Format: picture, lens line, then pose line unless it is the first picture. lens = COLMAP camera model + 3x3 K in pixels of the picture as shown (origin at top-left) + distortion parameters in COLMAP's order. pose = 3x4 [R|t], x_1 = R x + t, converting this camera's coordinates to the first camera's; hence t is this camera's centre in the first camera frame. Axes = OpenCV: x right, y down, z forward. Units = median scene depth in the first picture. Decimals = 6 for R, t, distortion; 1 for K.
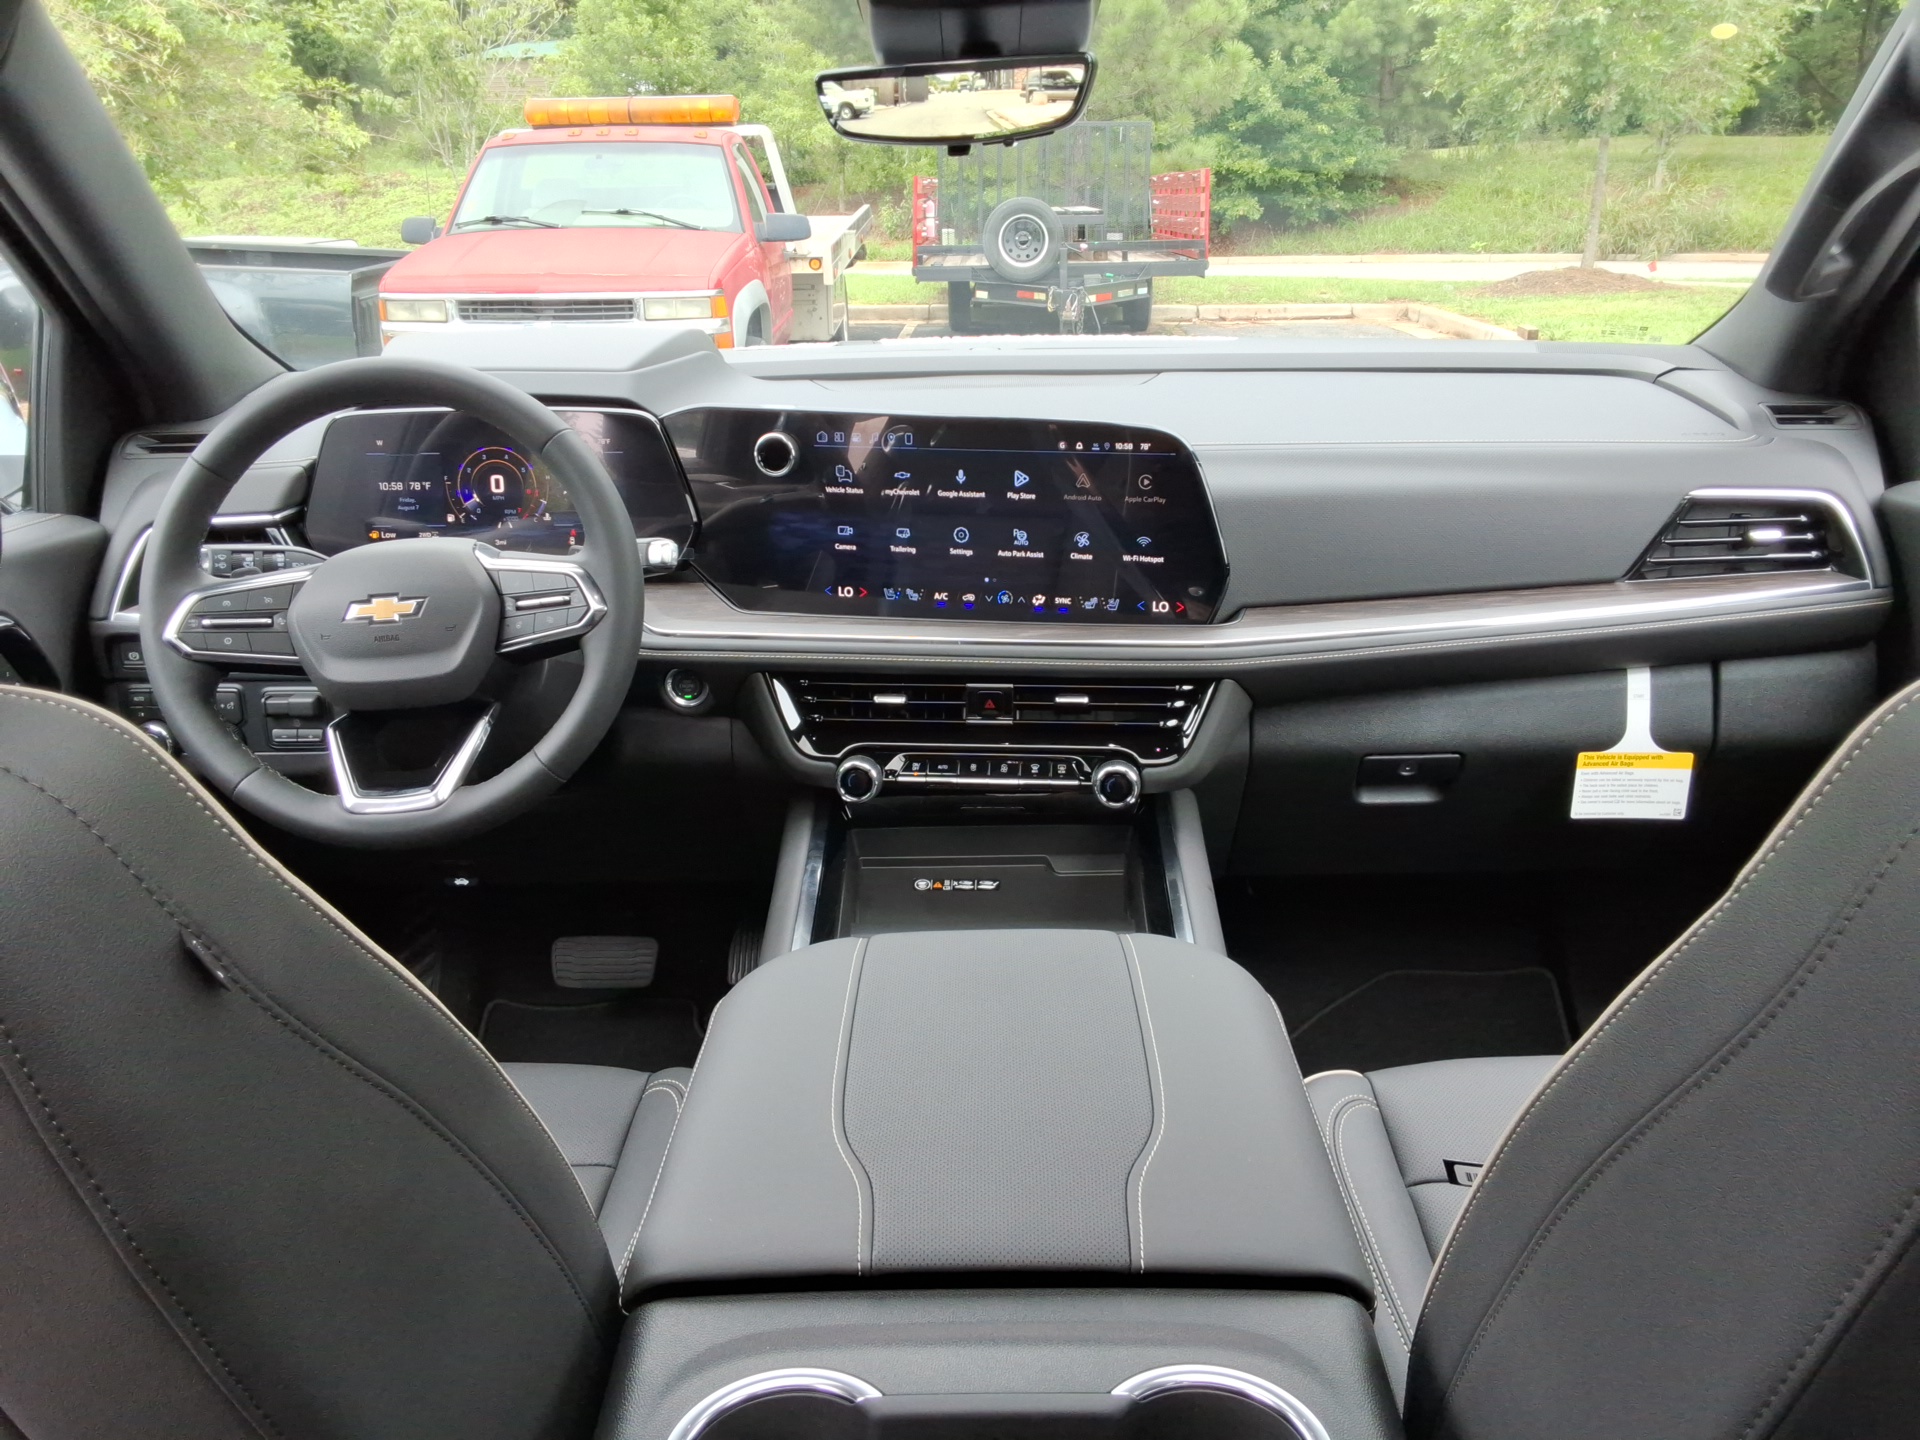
lens RADIAL K [[1541.1, 0, 997.3], [0, 1541.1, 706.8], [0, 0, 1]] dist [0.089284, -0.141337]
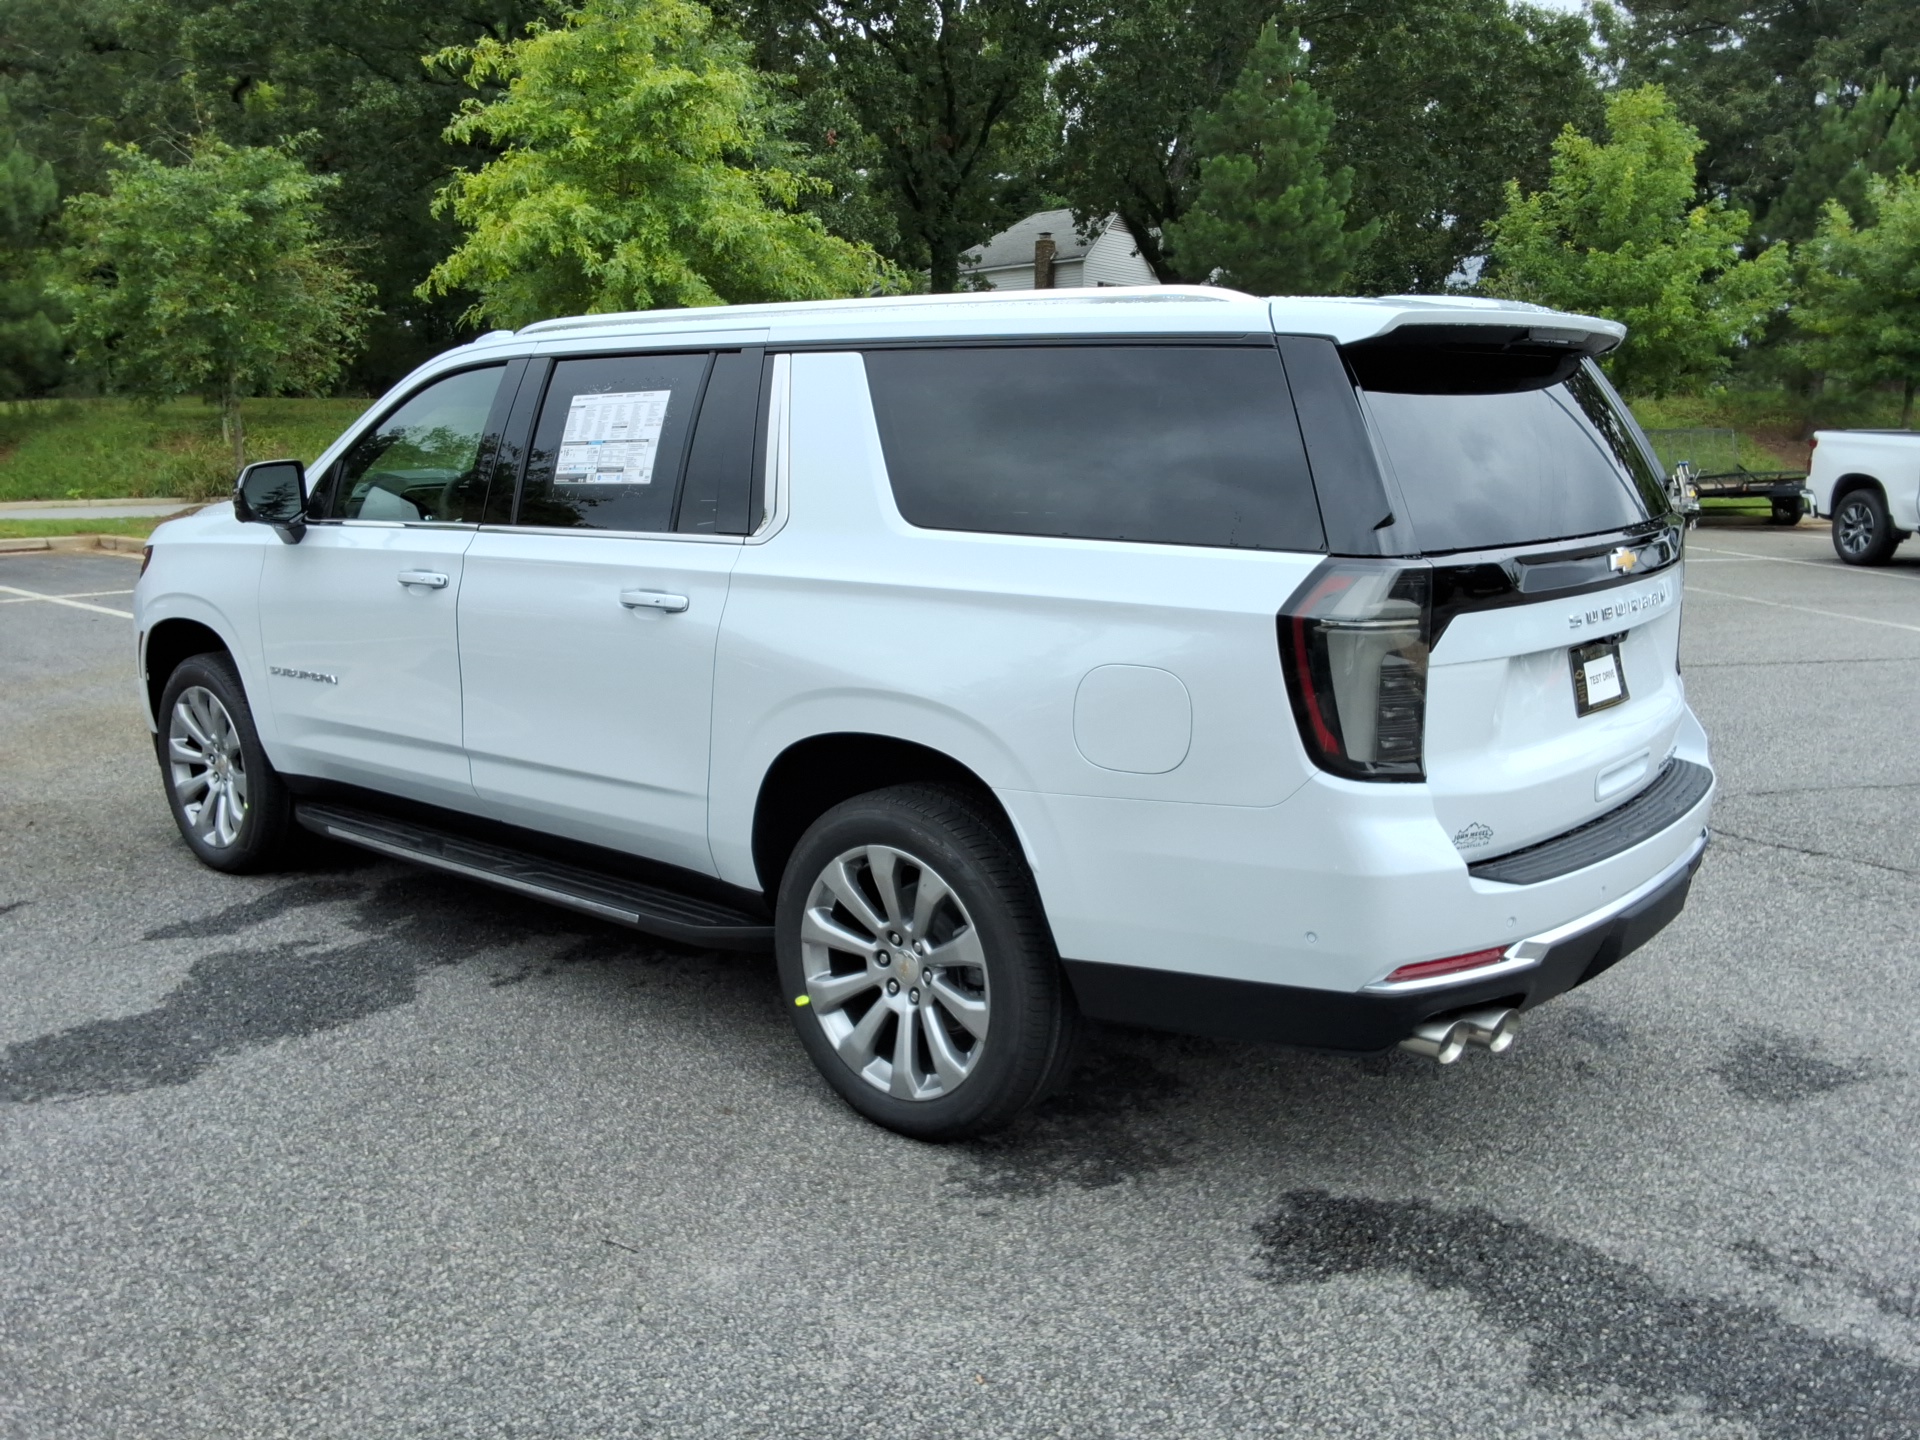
lens RADIAL K [[1541.1, 0, 965.2], [0, 1541.1, 724.7], [0, 0, 1]] dist [0.089284, -0.141337]
pose [[0.648224, -0.136784, 0.749064, -0.209947], [0.241410, 0.969902, -0.031801, 0.068909], [-0.722168, 0.201446, 0.661734, -0.200268]]
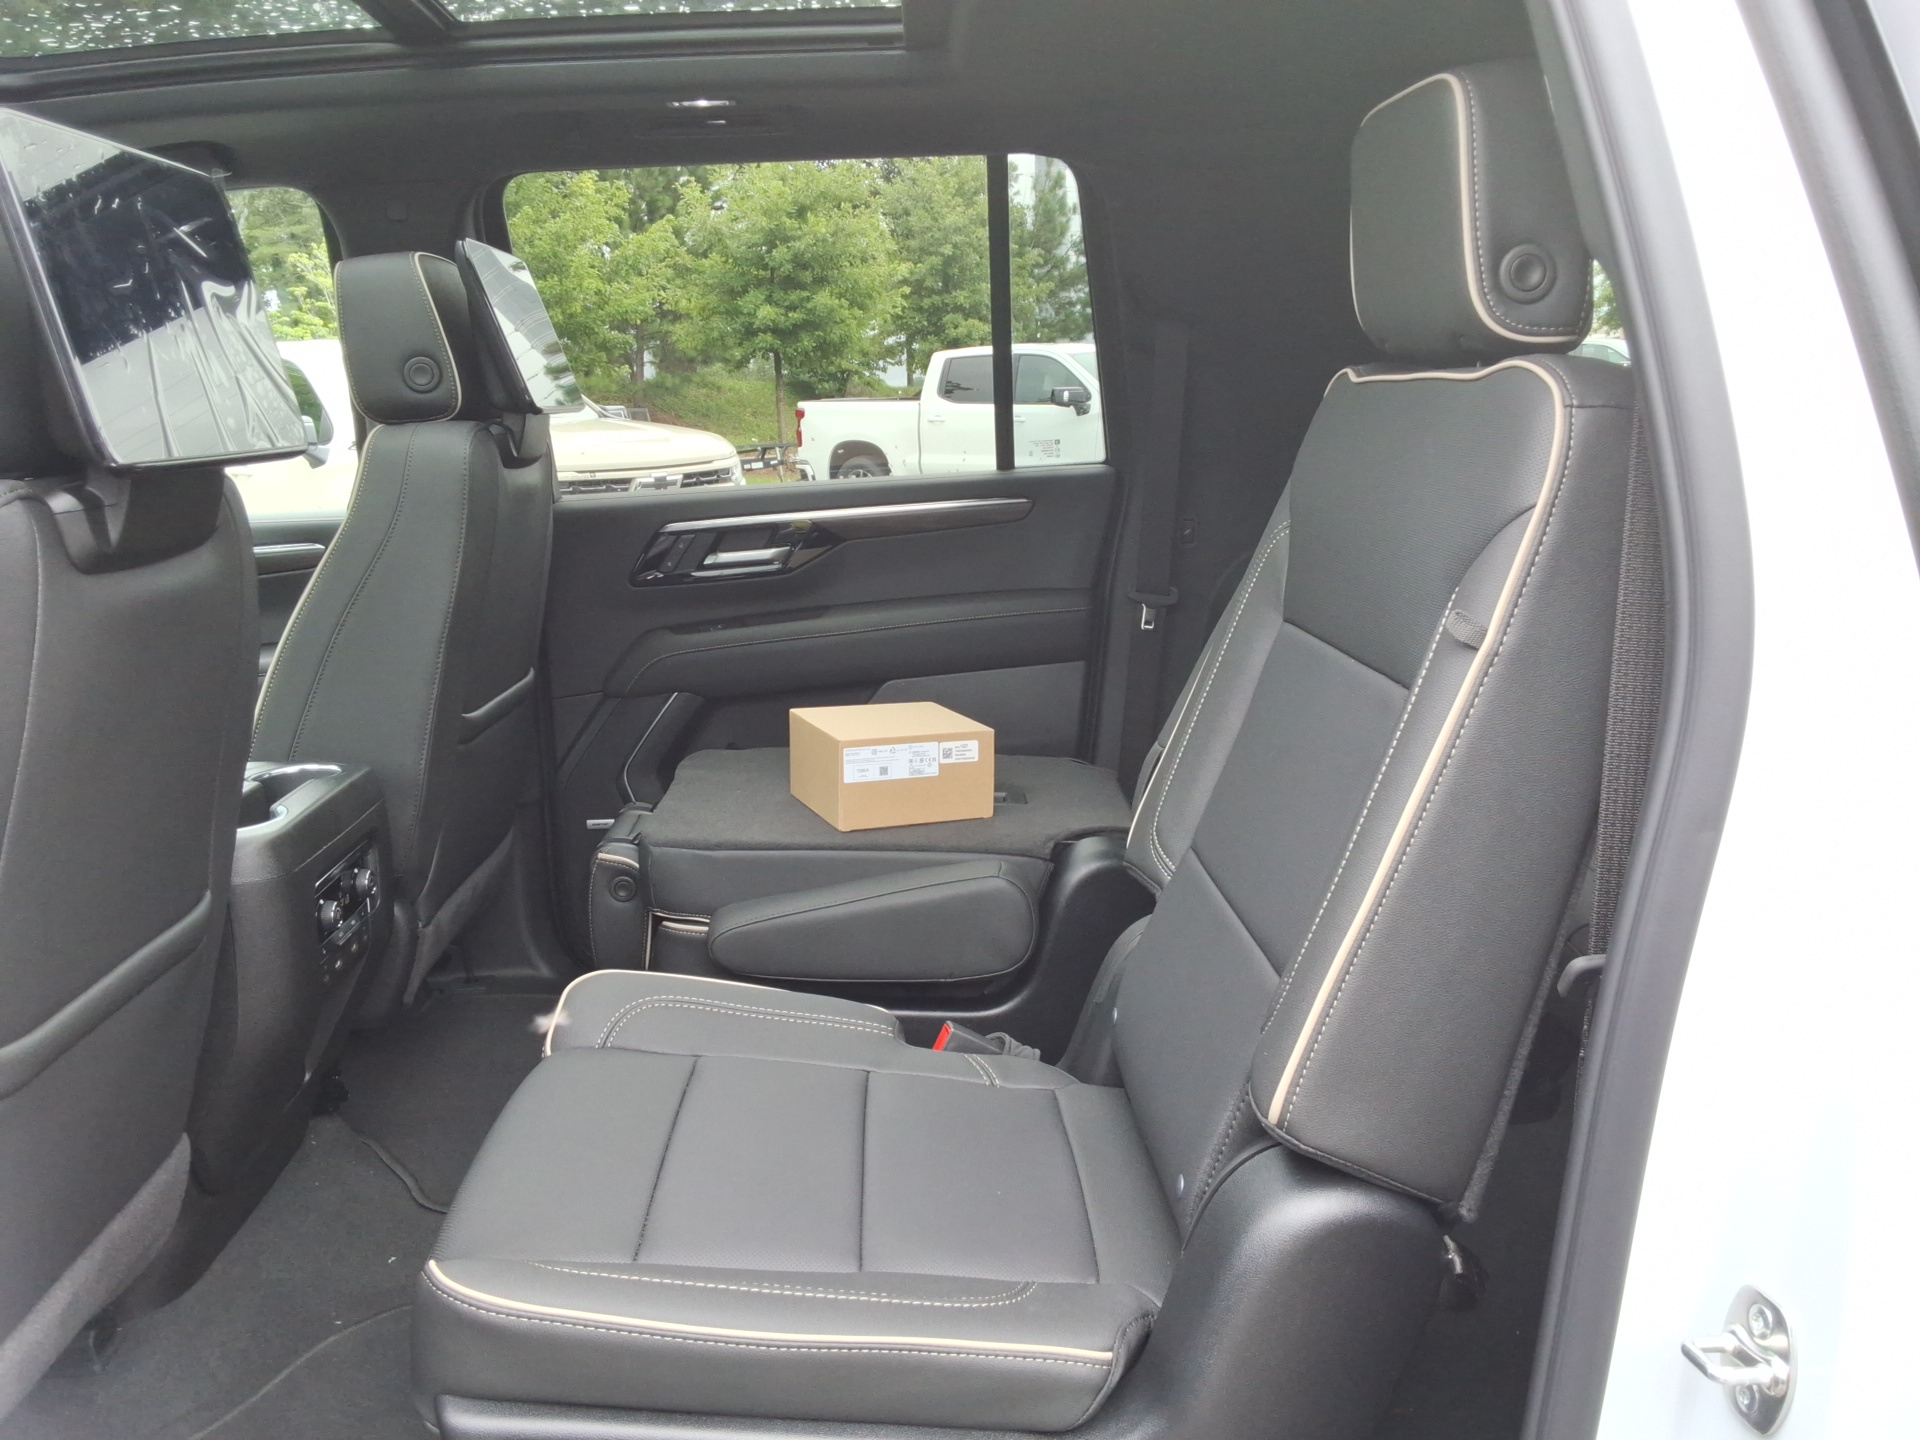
lens RADIAL K [[1541.1, 0, 965.5], [0, 1541.1, 734.1], [0, 0, 1]] dist [0.089284, -0.141337]
pose [[-0.050477, -0.201648, 0.978156, -0.091037], [0.359148, 0.910222, 0.206177, 0.010274], [-0.931914, 0.361710, 0.026476, -0.004849]]
